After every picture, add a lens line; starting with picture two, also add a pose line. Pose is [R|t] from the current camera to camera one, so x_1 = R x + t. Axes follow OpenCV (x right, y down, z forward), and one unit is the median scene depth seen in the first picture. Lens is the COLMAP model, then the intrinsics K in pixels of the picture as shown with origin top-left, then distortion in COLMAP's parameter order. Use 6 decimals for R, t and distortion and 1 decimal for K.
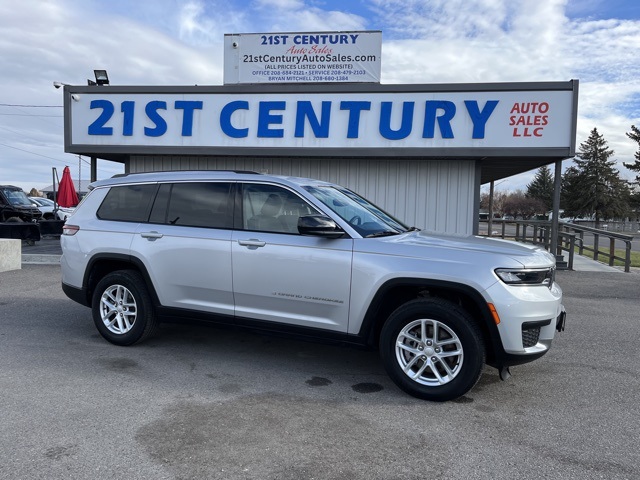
lens RADIAL K [[481.1, 0, 315.3], [0, 481.1, 234.5], [0, 0, 1]] dist [0.072288, -0.107490]
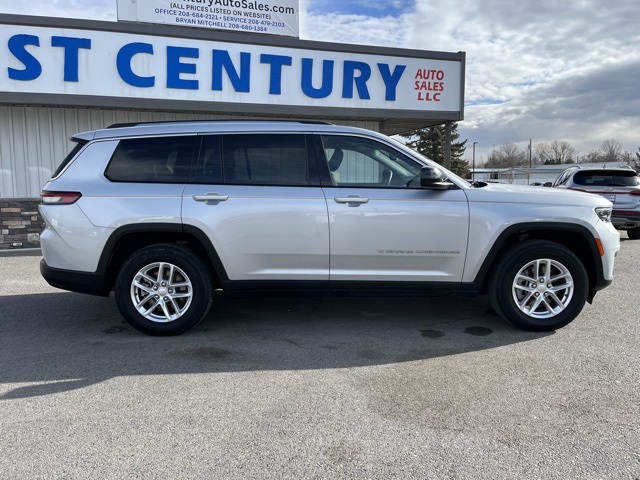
lens RADIAL K [[479.8, 0, 324.6], [0, 479.8, 231.9], [0, 0, 1]] dist [0.059282, -0.085067]
pose [[0.902203, -0.073754, 0.424959, -0.271320], [0.045915, 0.996096, 0.075400, 0.003506], [-0.428861, -0.048514, 0.902067, 0.091268]]
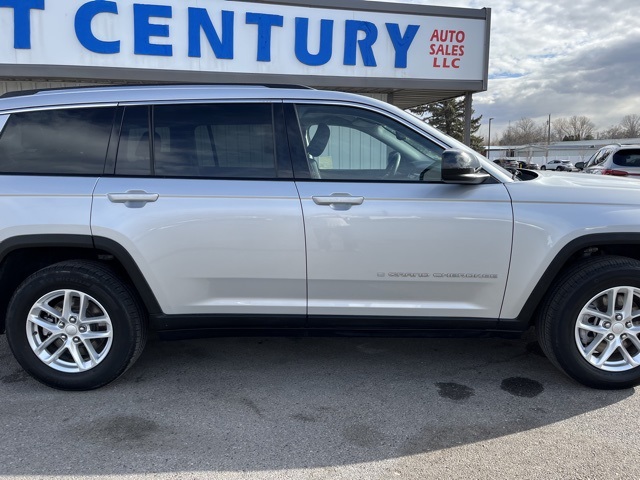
lens RADIAL K [[481.1, 0, 315.3], [0, 481.1, 234.5], [0, 0, 1]] dist [0.072288, -0.107490]
pose [[0.918368, -0.093366, 0.384555, -0.191766], [0.049855, 0.991324, 0.121622, -0.007167], [-0.392574, -0.092522, 0.915055, 0.205622]]
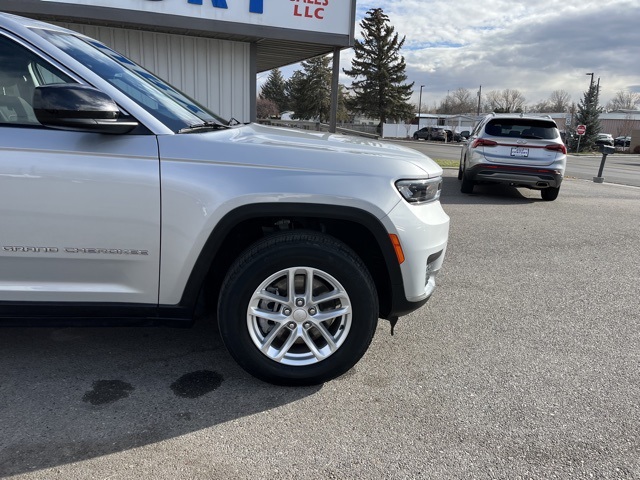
lens RADIAL K [[481.1, 0, 315.3], [0, 481.1, 234.5], [0, 0, 1]] dist [0.072288, -0.107490]
pose [[0.865498, -0.104363, 0.489920, -0.019335], [0.003996, 0.979463, 0.201586, 0.003805], [-0.500897, -0.172515, 0.848140, 0.190428]]
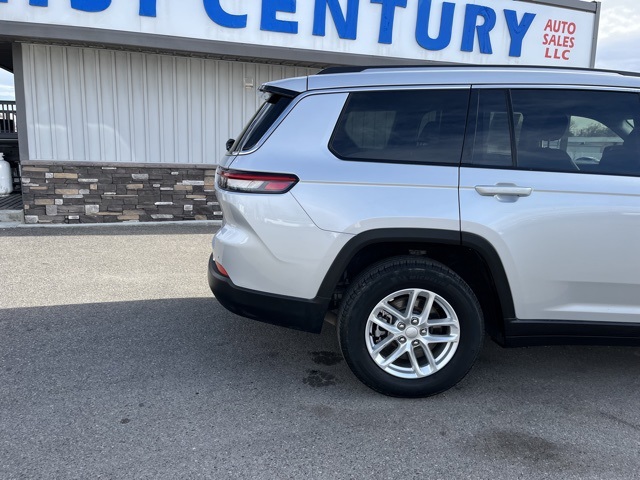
lens RADIAL K [[481.1, 0, 315.3], [0, 481.1, 234.5], [0, 0, 1]] dist [0.072288, -0.107490]
pose [[0.905348, -0.073742, 0.418219, -0.389510], [0.010202, 0.988300, 0.152178, -0.017487], [-0.424548, -0.133508, 0.895508, 0.324331]]
